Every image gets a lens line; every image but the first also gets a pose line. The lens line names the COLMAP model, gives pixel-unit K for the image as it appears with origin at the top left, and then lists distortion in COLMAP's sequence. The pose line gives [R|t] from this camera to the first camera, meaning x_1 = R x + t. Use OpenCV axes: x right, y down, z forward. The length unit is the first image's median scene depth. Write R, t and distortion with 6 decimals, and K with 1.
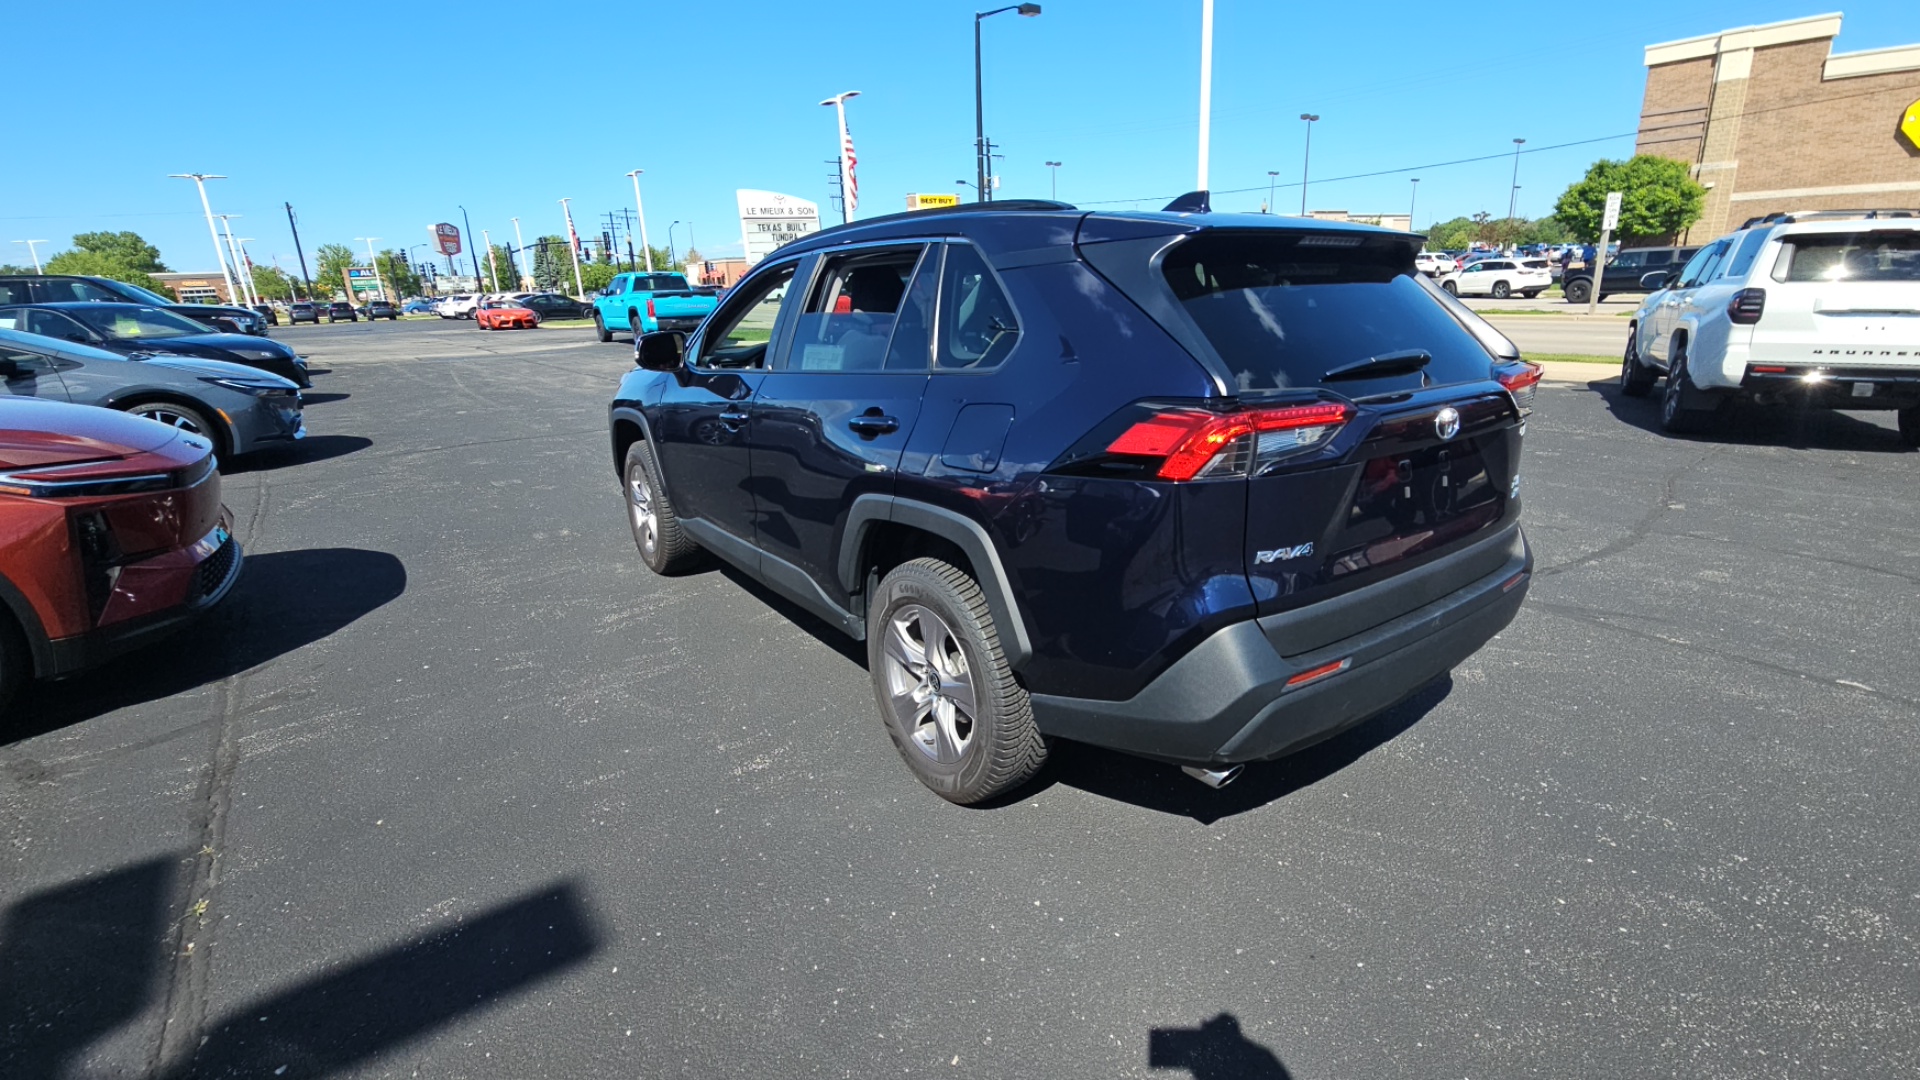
lens RADIAL K [[860.3, 0, 982.7], [0, 860.3, 550.2], [0, 0, 1]] dist [0.007511, -0.006104]
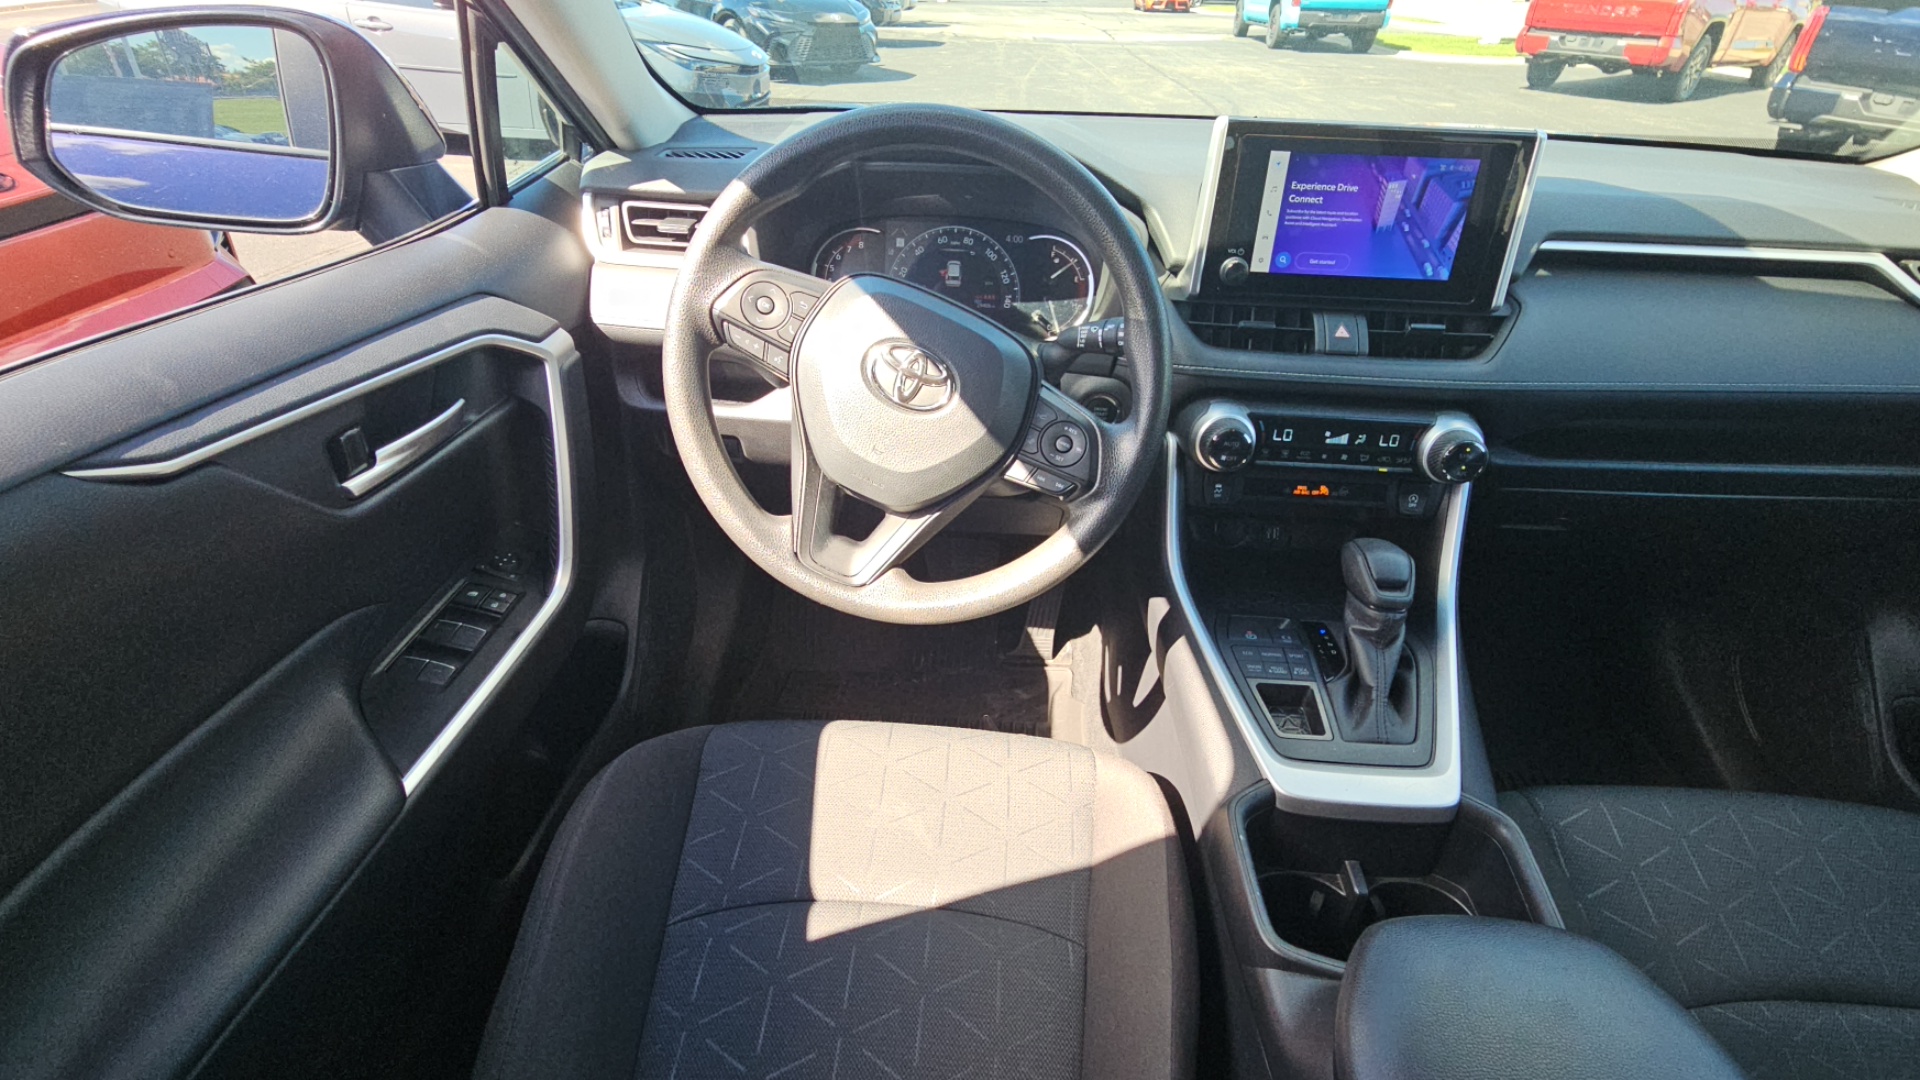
lens RADIAL K [[860.3, 0, 977.5], [0, 860.3, 540.0], [0, 0, 1]] dist [0.007511, -0.006104]
pose [[0.761617, 0.393900, -0.514570, -0.010641], [-0.232579, 0.907304, 0.350294, -0.025601], [0.604853, -0.147112, 0.782631, 0.095412]]
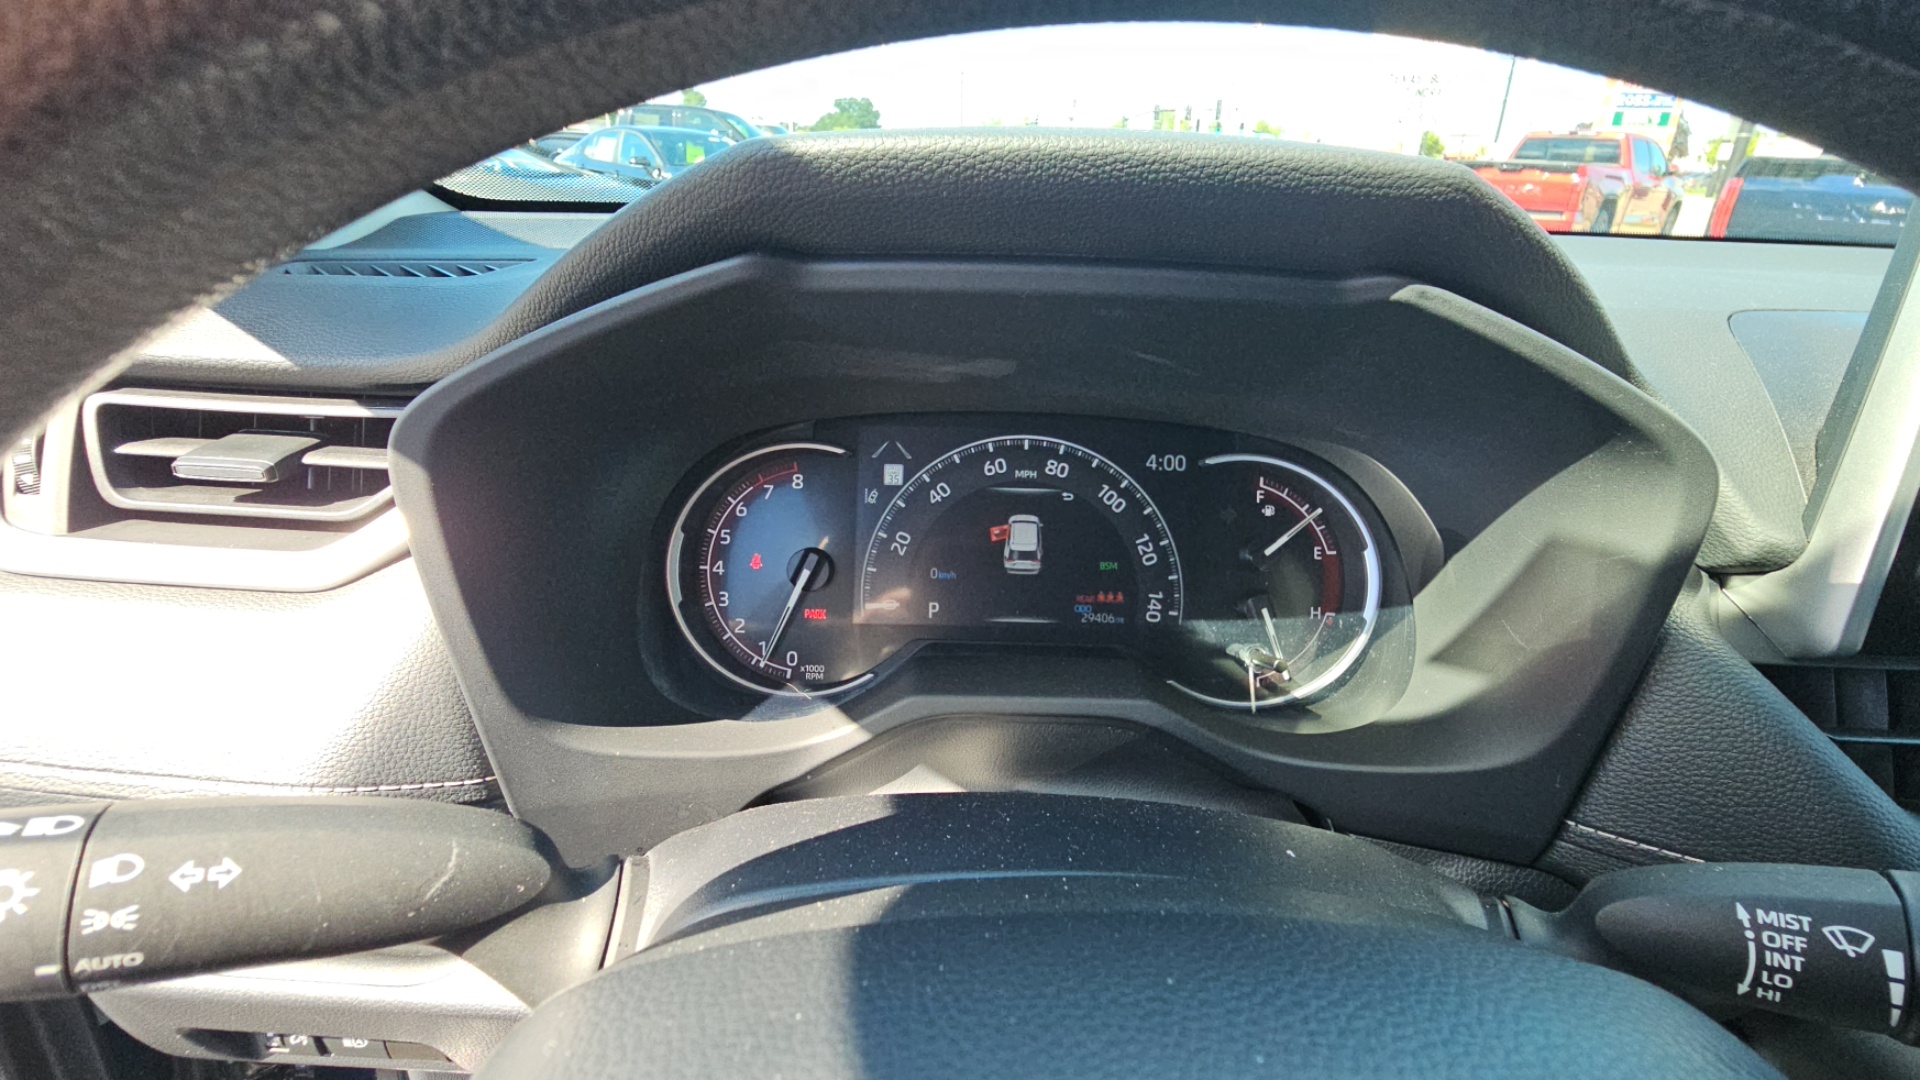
lens RADIAL K [[860.3, 0, 978.4], [0, 860.3, 551.1], [0, 0, 1]] dist [0.007511, -0.006104]
pose [[0.801642, 0.287911, -0.523906, -0.022499], [-0.222357, 0.957109, 0.185741, -0.025418], [0.554912, -0.032404, 0.831278, 0.107215]]
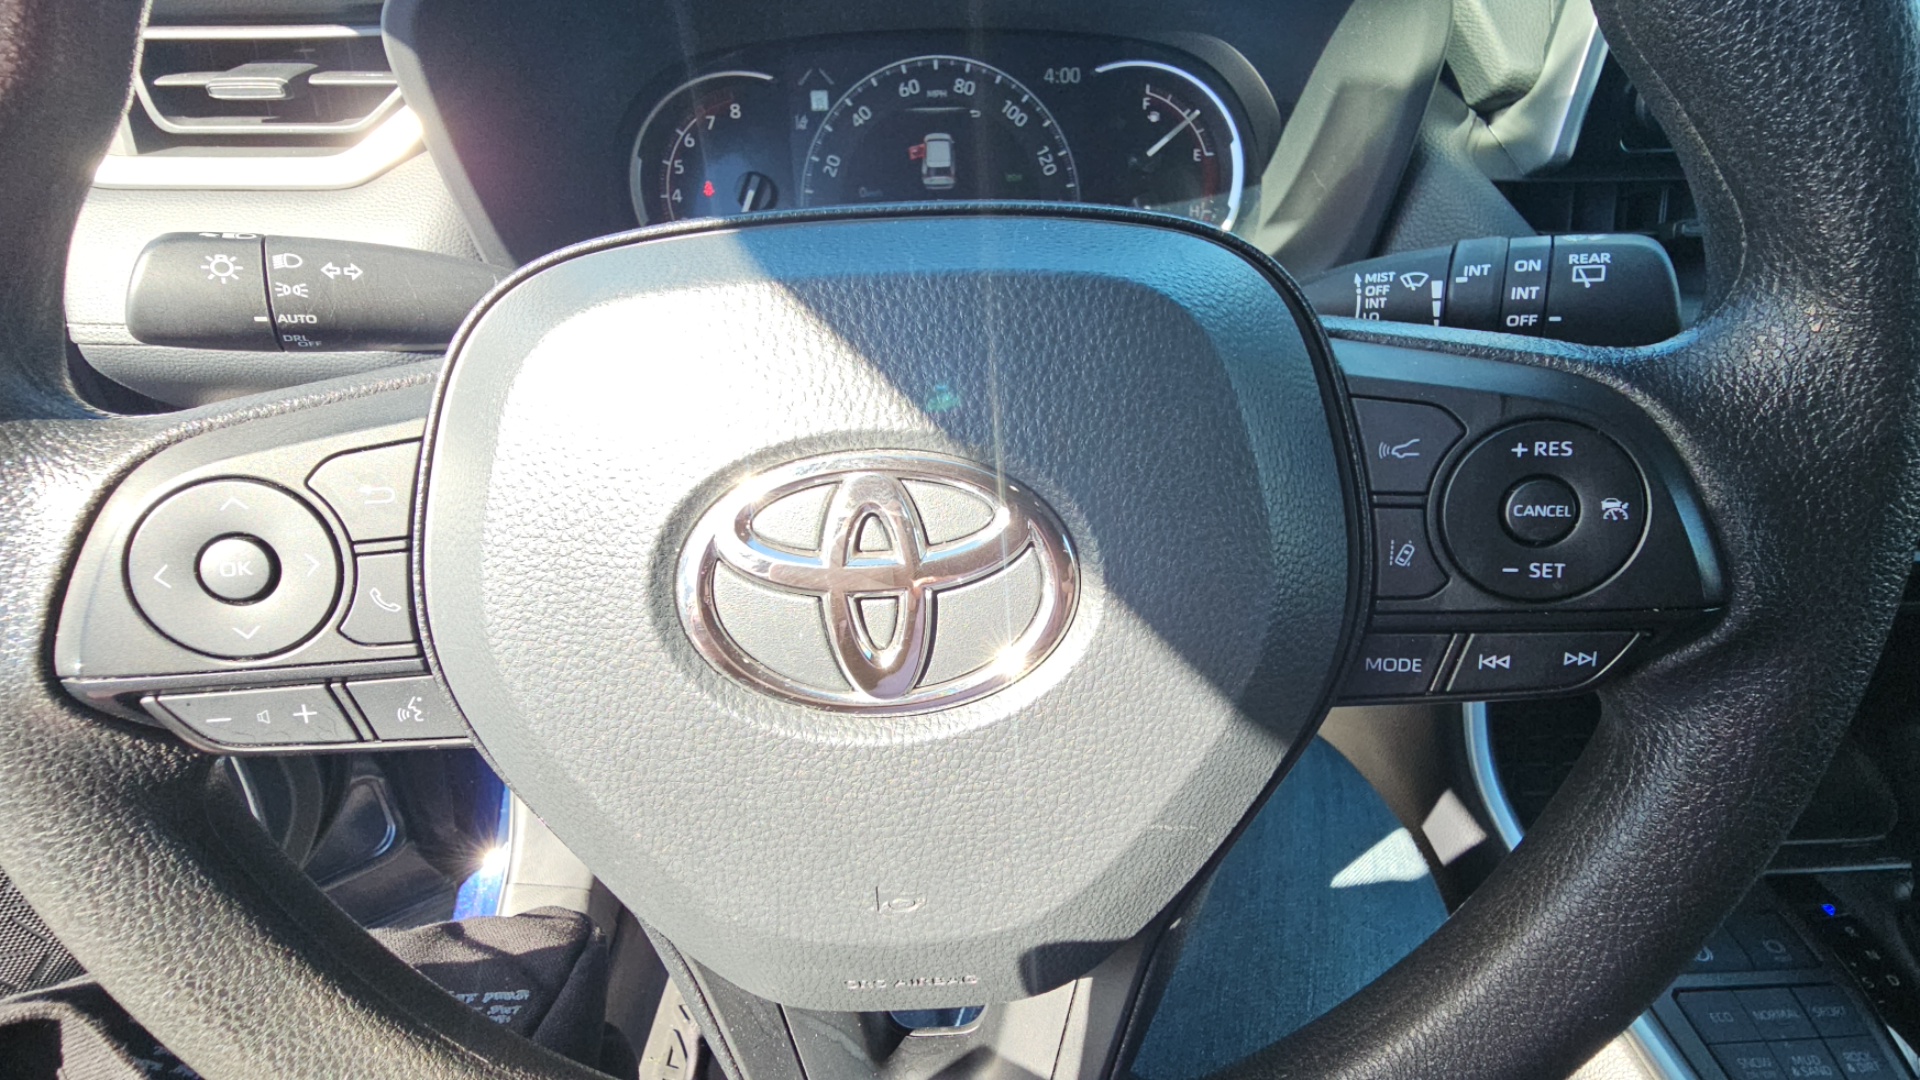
lens RADIAL K [[860.3, 0, 978.8], [0, 860.3, 548.7], [0, 0, 1]] dist [0.007511, -0.006104]
pose [[0.813299, 0.376073, -0.443976, -0.019679], [-0.170889, 0.883784, 0.435572, -0.024196], [0.556185, -0.278379, 0.783047, 0.105588]]
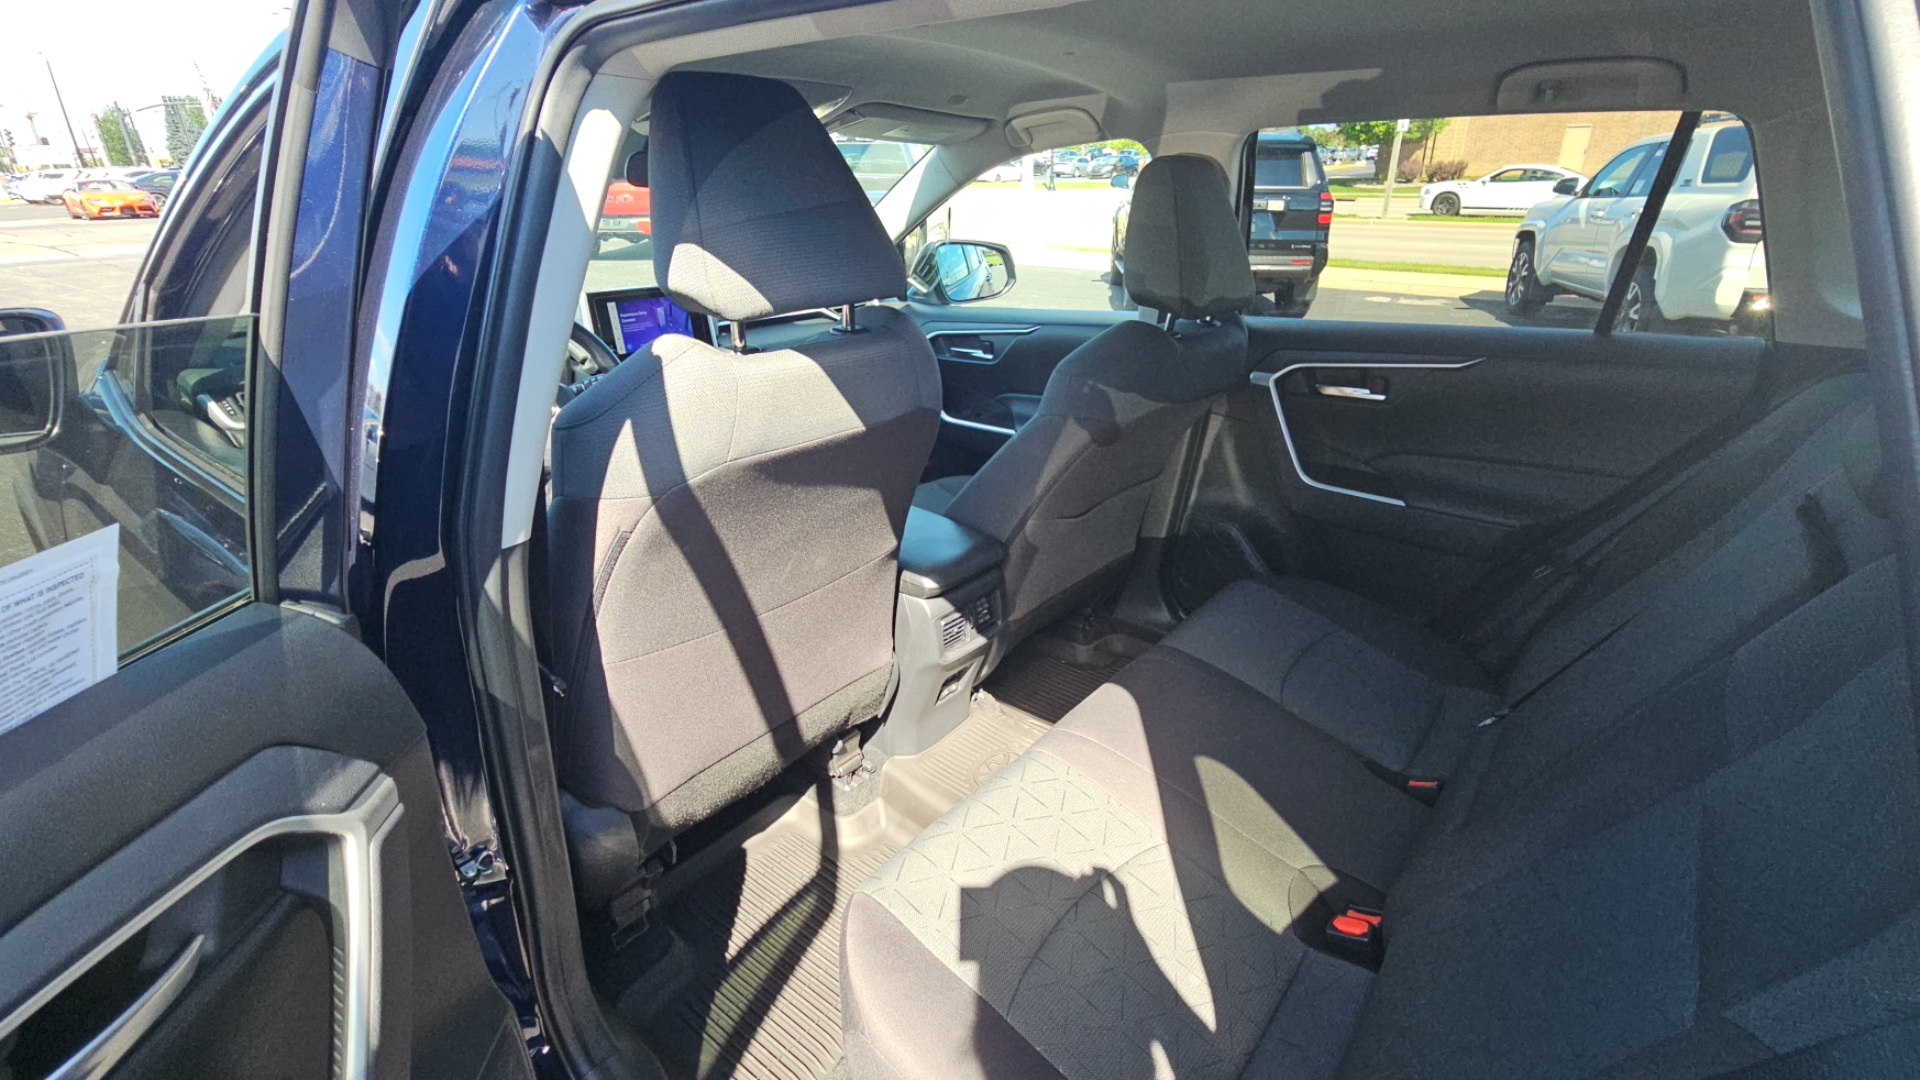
lens RADIAL K [[860.3, 0, 980.6], [0, 860.3, 541.2], [0, 0, 1]] dist [0.007511, -0.006104]
pose [[0.969677, -0.073812, 0.232977, -0.011675], [0.049840, 0.992992, 0.107161, -0.019516], [-0.239254, -0.092300, 0.966560, 0.065372]]
